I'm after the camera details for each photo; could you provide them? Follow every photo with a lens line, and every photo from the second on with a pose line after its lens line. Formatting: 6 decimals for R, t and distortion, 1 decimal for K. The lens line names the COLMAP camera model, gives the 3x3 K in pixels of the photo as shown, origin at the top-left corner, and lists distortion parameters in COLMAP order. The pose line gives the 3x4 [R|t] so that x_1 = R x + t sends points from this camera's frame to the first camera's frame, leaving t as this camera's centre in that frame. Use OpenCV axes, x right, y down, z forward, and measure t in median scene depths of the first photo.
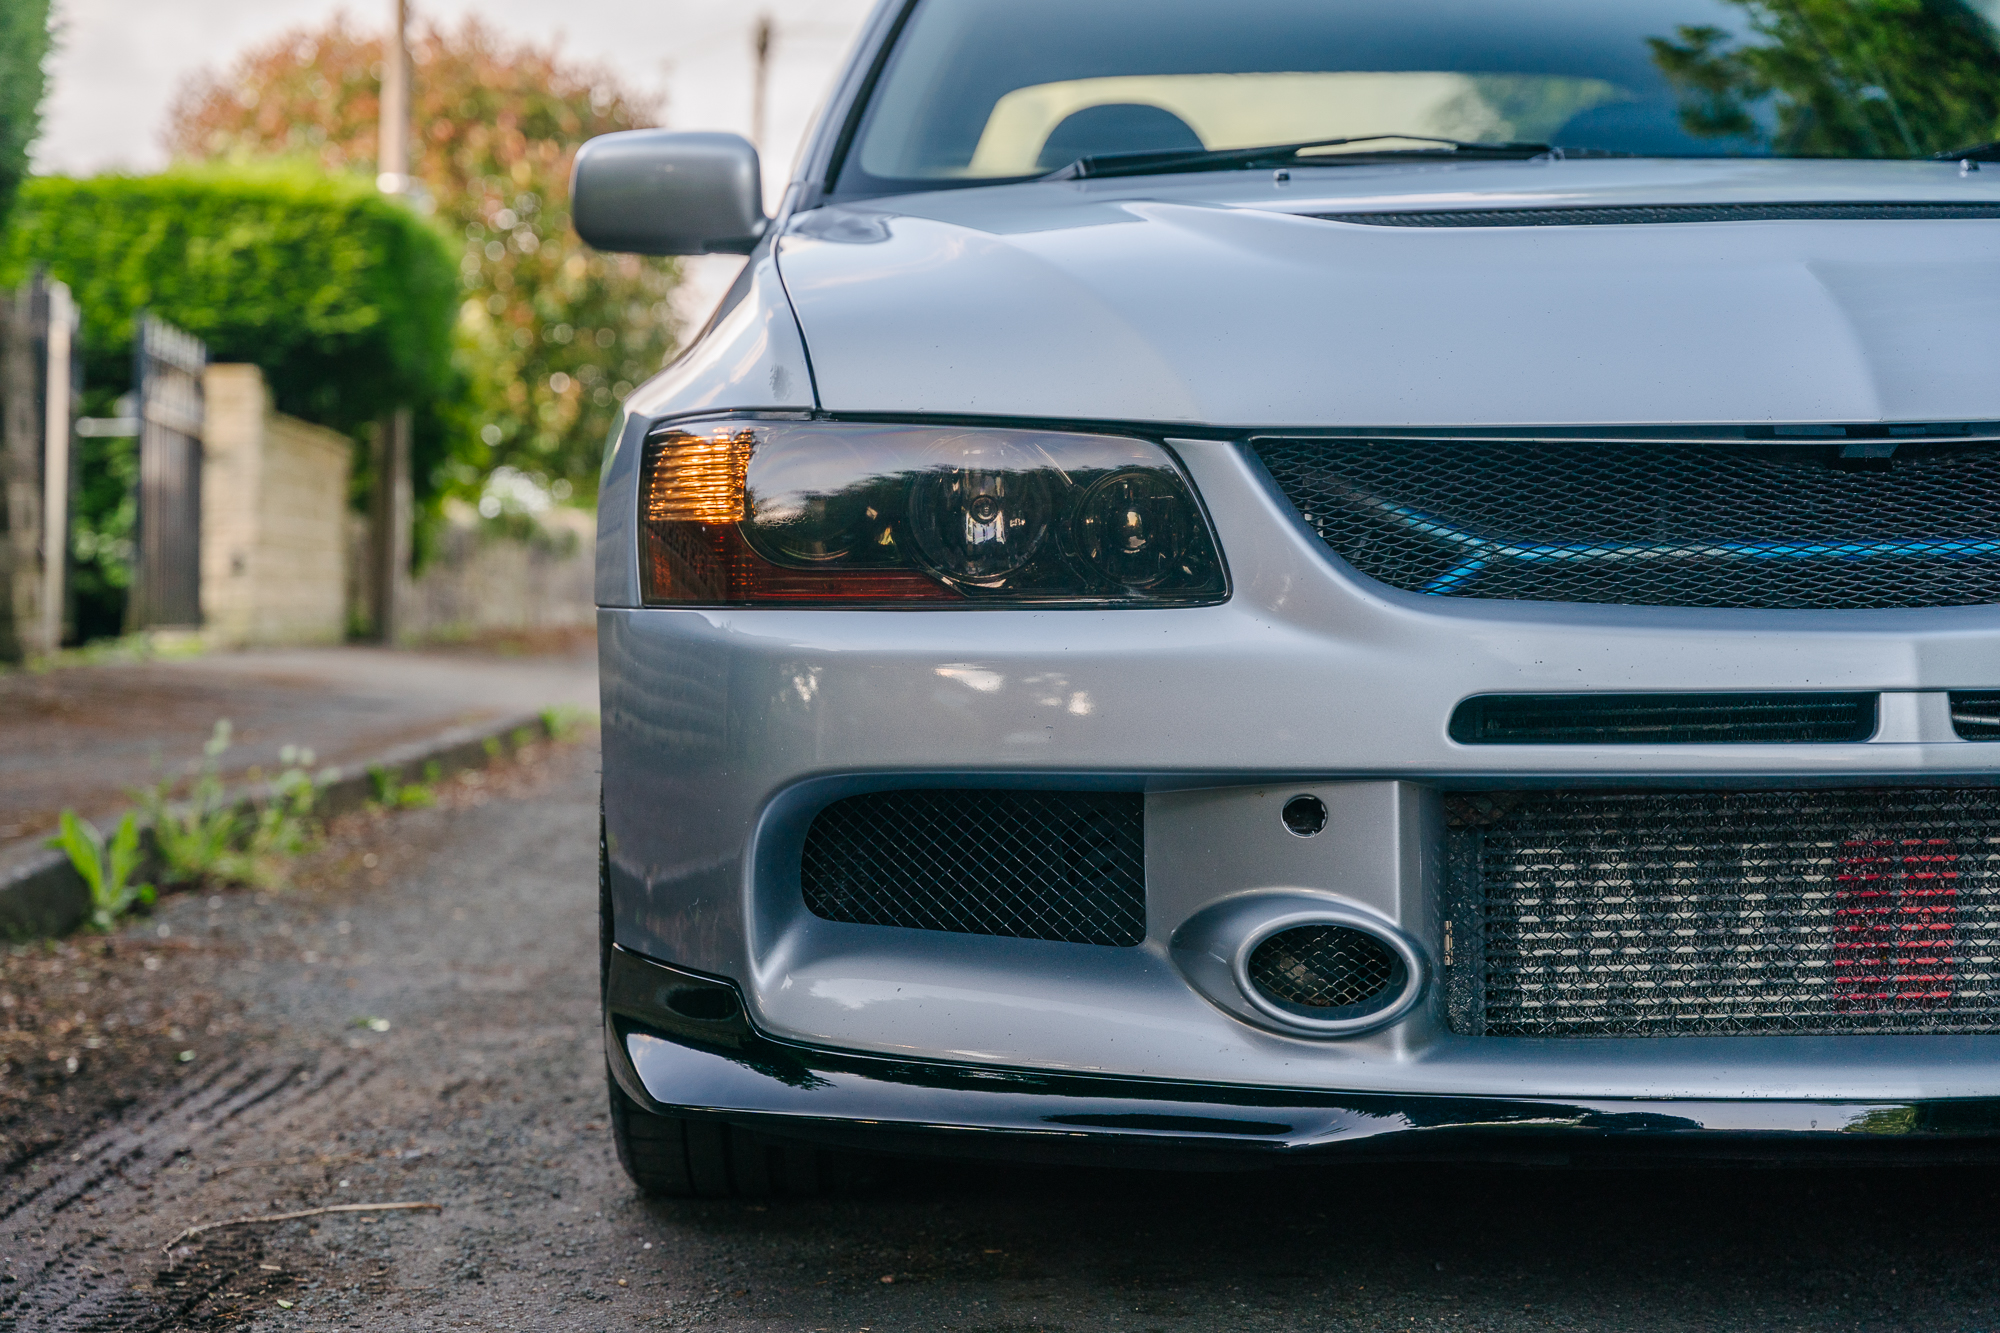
lens RADIAL K [[3464.1, 0, 1000.0], [0, 3464.1, 666.5], [0, 0, 1]] dist [-0.015315, 0.007121]
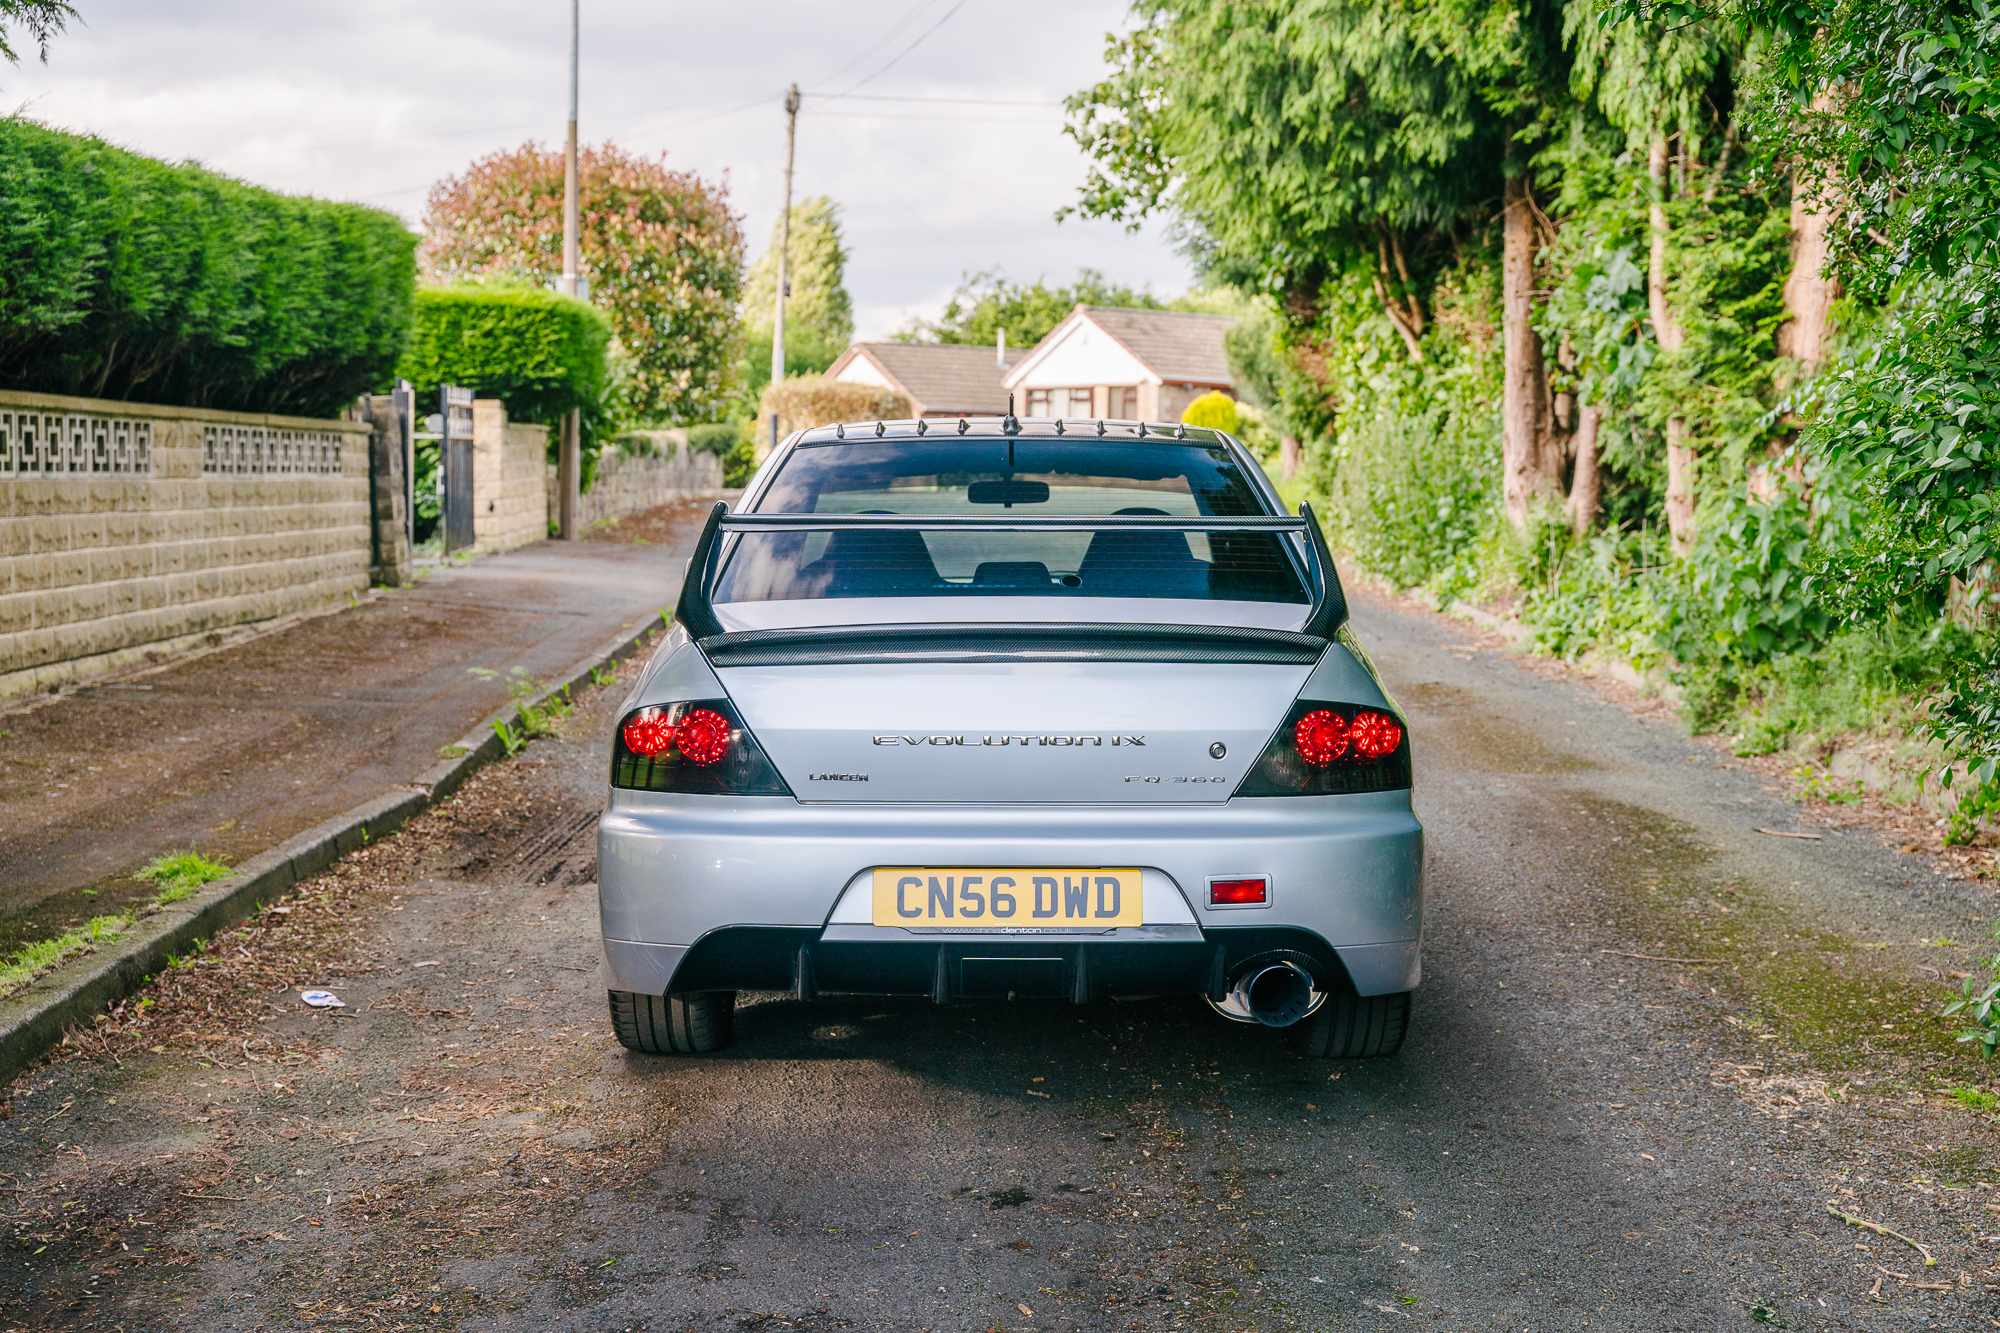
lens RADIAL K [[2459.2, 0, 1014.3], [0, 2459.2, 675.3], [0, 0, 1]] dist [0.009271, -0.018168]
pose [[0.999904, -0.000422, 0.013872, 0.037740], [-0.000712, 0.996657, 0.081699, -0.046906], [-0.013860, -0.081701, 0.996560, -0.303608]]
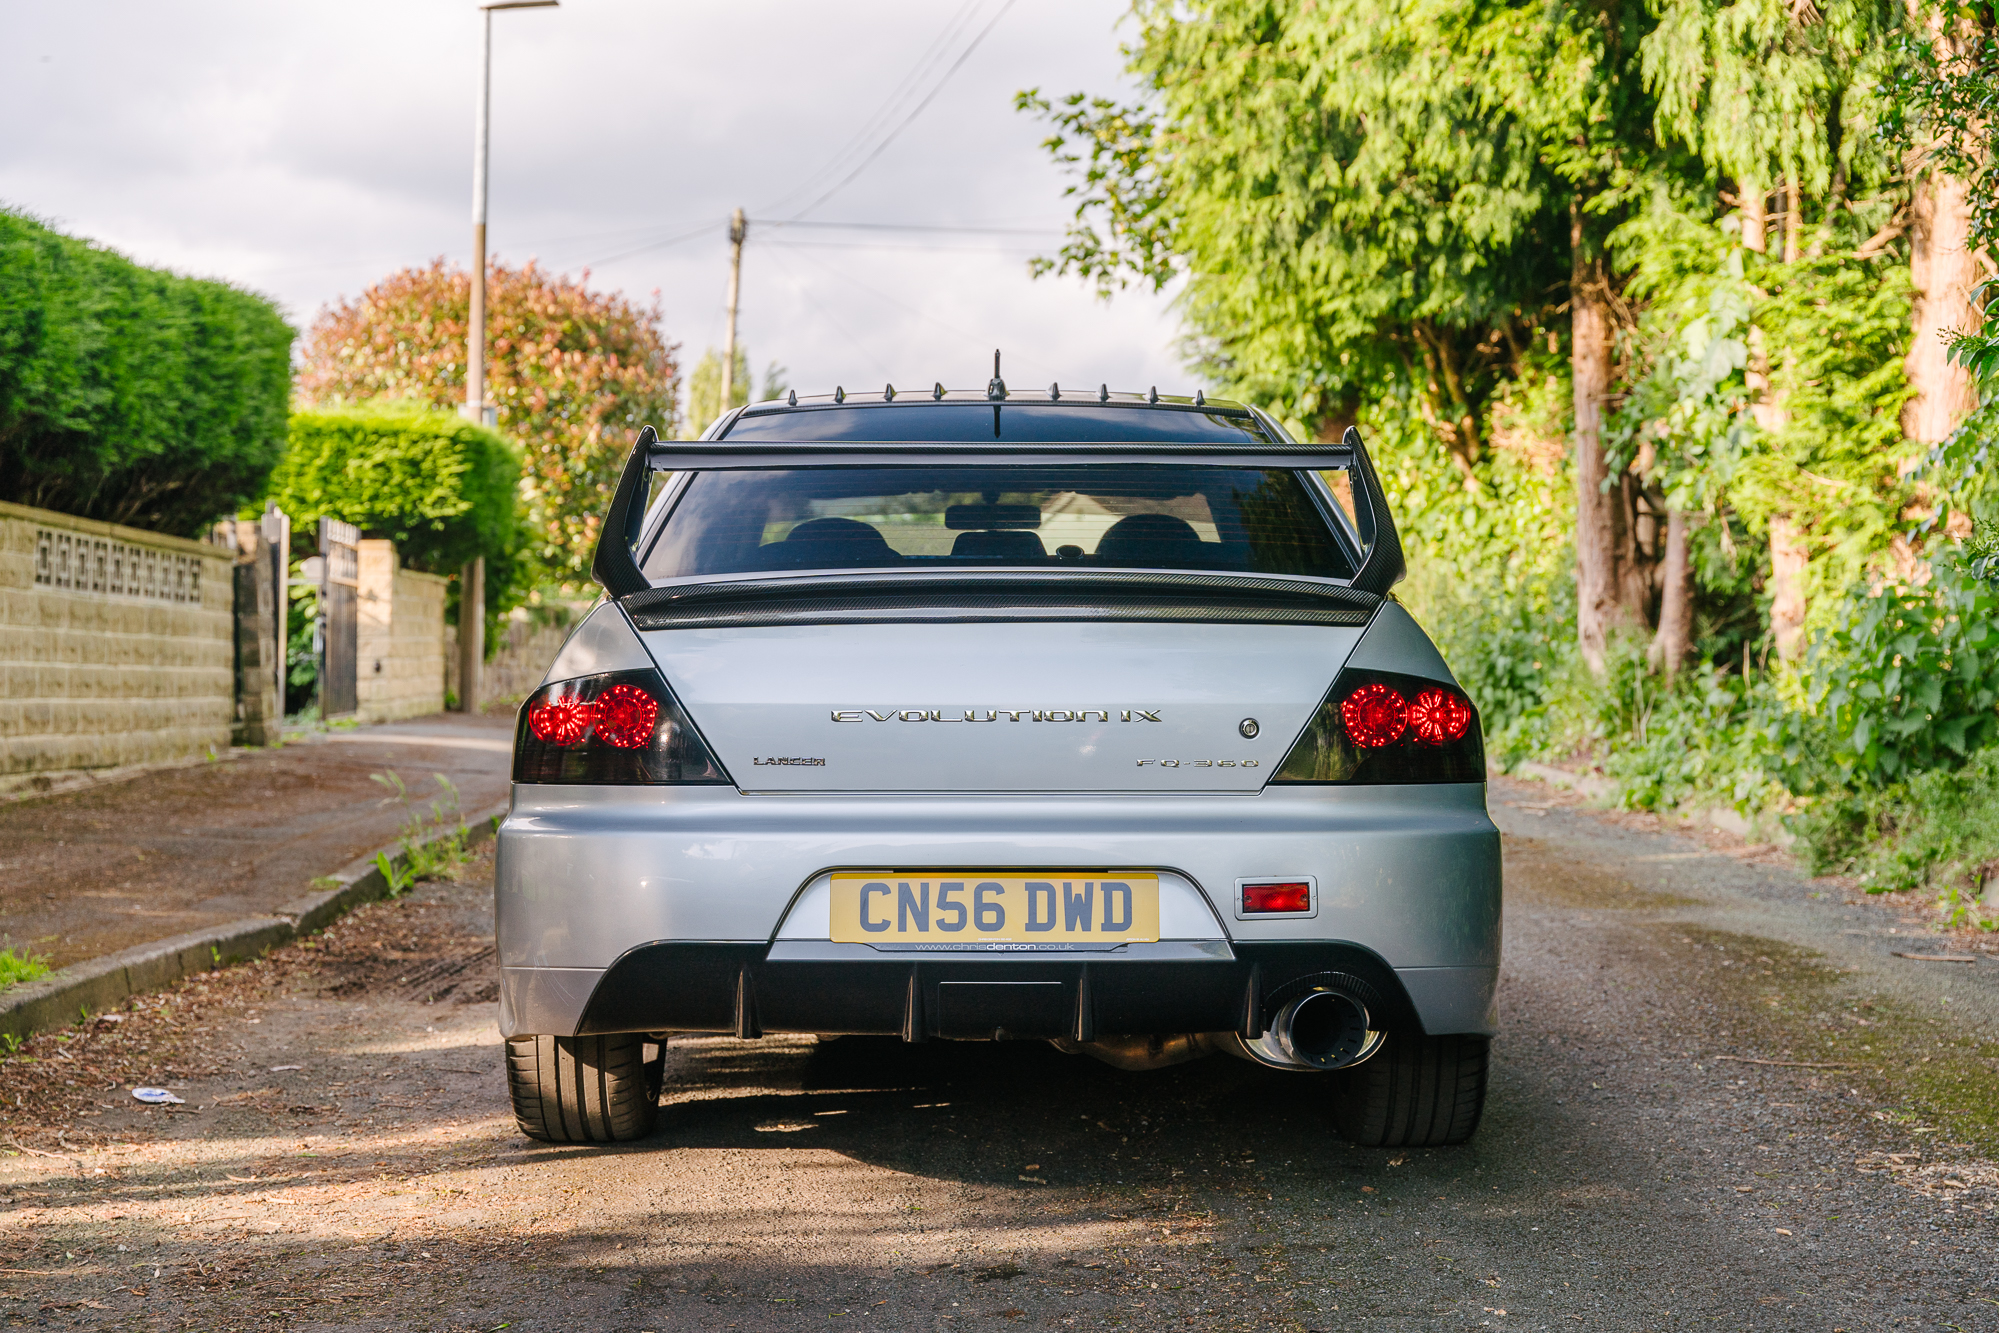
lens RADIAL K [[2908.5, 0, 999.5], [0, 2908.5, 666.5], [0, 0, 1]] dist [0.016688, -0.000946]
pose [[0.999888, -0.001510, 0.014861, 0.037301], [0.001617, 0.999973, -0.007154, -0.020162], [-0.014850, 0.007177, 0.999864, -0.298471]]
